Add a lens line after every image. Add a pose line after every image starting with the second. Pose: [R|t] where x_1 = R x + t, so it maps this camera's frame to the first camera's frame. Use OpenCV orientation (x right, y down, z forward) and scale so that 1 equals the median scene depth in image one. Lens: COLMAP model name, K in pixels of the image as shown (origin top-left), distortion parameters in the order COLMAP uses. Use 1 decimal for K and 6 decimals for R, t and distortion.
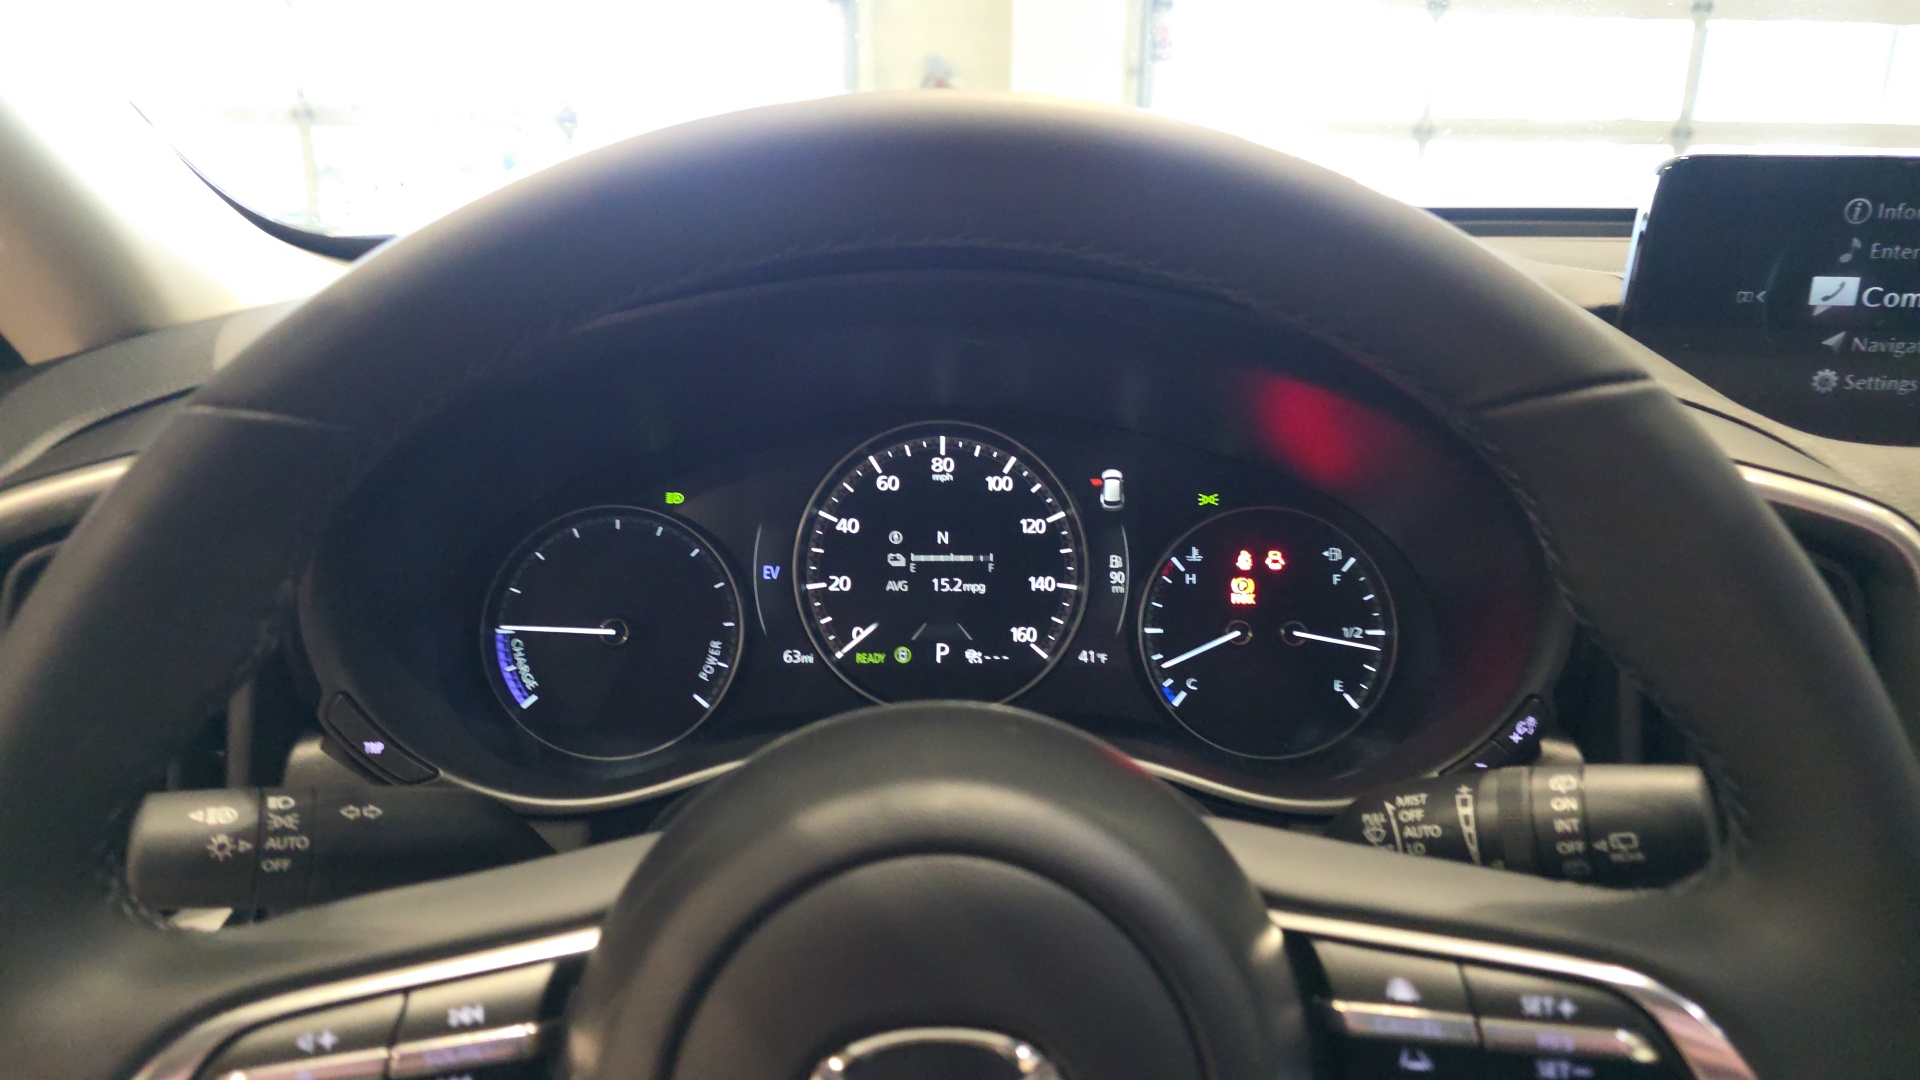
lens RADIAL K [[1265.3, 0, 1056.6], [0, 1265.3, 575.0], [0, 0, 1]] dist [0.049022, -0.035652]
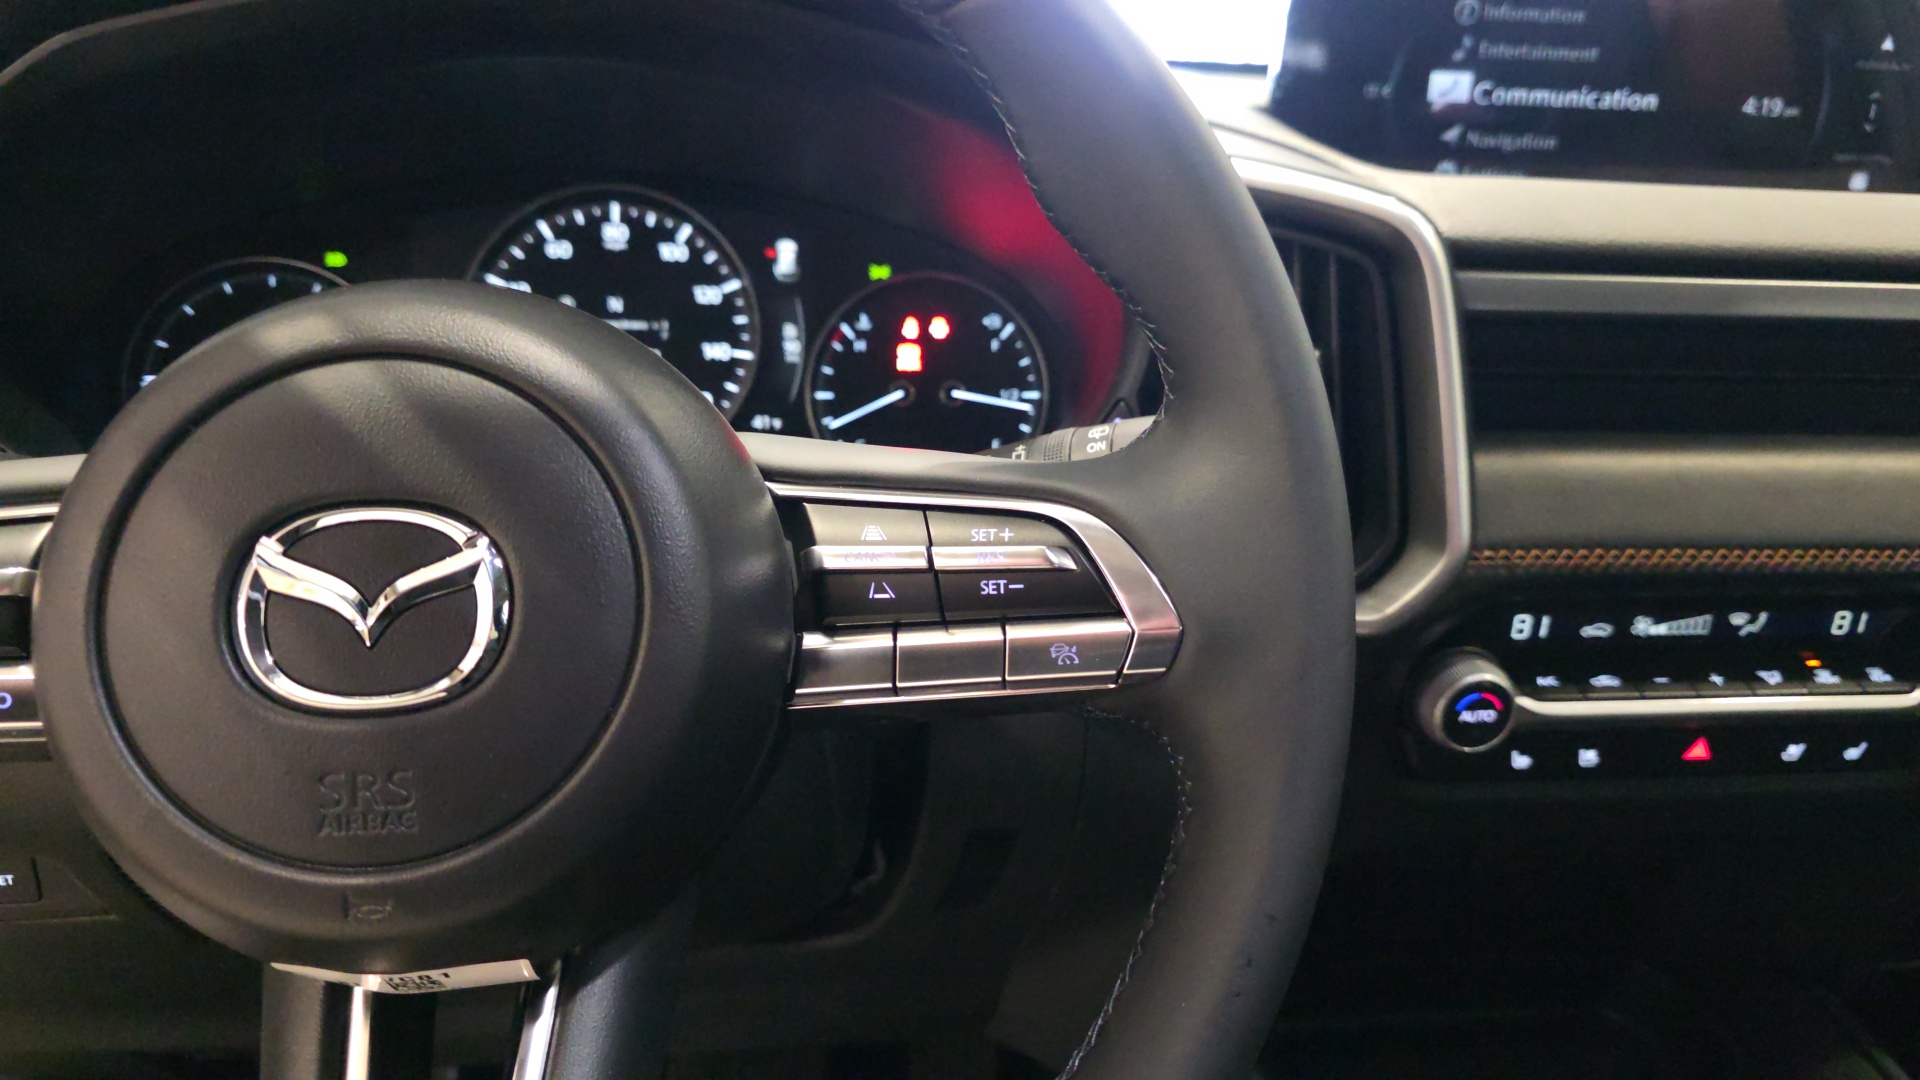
lens RADIAL K [[1265.3, 0, 1004.8], [0, 1265.3, 511.5], [0, 0, 1]] dist [0.049022, -0.035652]
pose [[0.995123, 0.002439, 0.098612, 0.120215], [-0.003149, 0.999970, 0.007047, 0.128694], [-0.098592, -0.007323, 0.995101, -0.043452]]
